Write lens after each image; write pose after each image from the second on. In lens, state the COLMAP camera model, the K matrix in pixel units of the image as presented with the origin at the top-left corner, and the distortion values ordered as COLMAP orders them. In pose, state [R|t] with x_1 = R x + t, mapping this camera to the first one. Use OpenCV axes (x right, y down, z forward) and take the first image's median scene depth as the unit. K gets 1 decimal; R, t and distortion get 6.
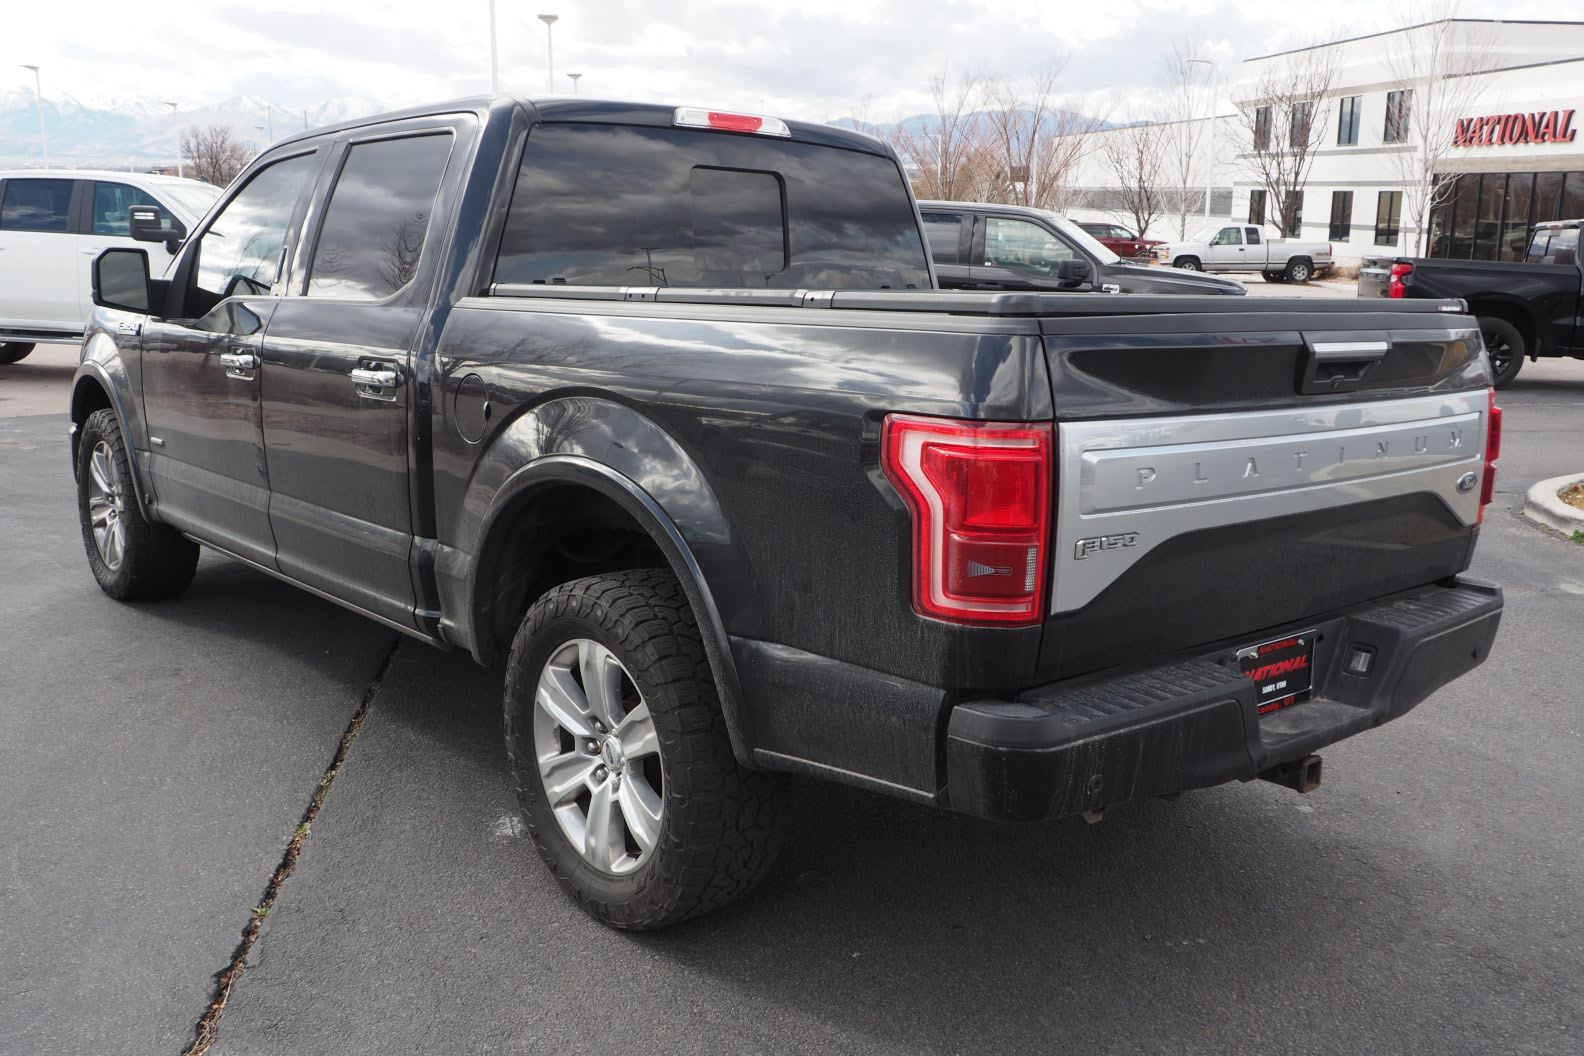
lens RADIAL K [[1437.2, 0, 784.6], [0, 1437.2, 528.4], [0, 0, 1]] dist [-0.008810, 0.000000]
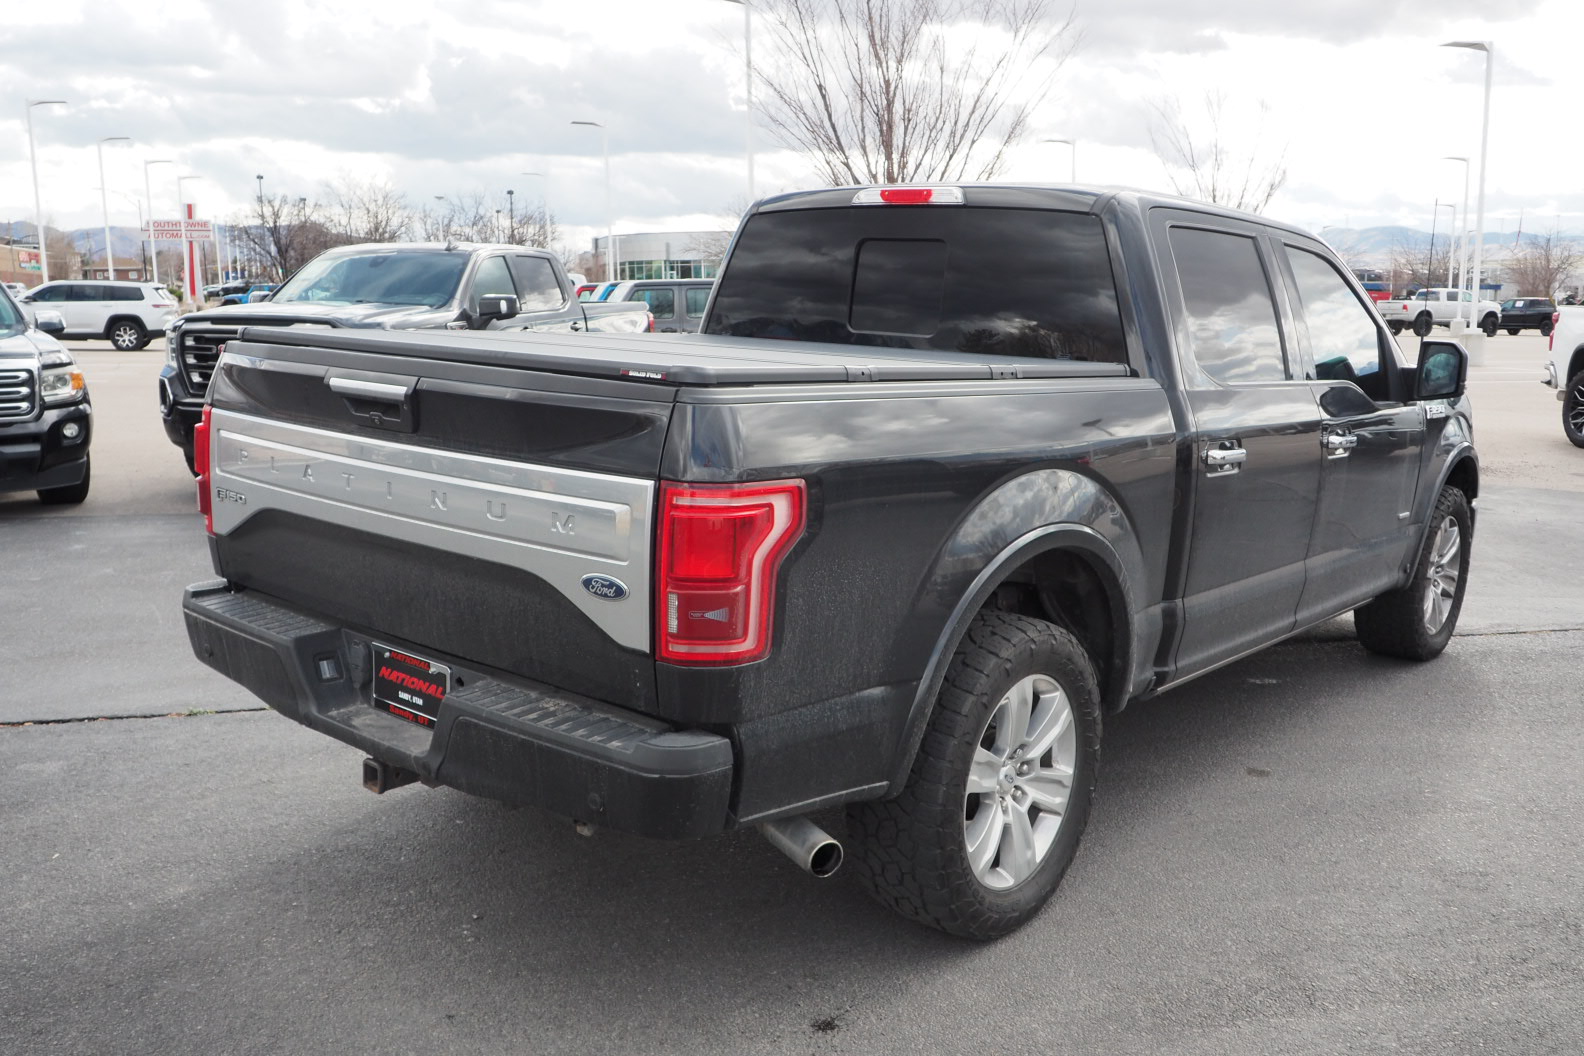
lens RADIAL K [[1366.2, 0, 782.6], [0, 1366.2, 522.7], [0, 0, 1]] dist [-0.029659, 0.009671]
pose [[0.163961, 0.149752, -0.975034, 1.362199], [-0.207067, 0.971614, 0.114406, -0.193645], [0.964489, 0.183139, 0.190316, 1.041269]]
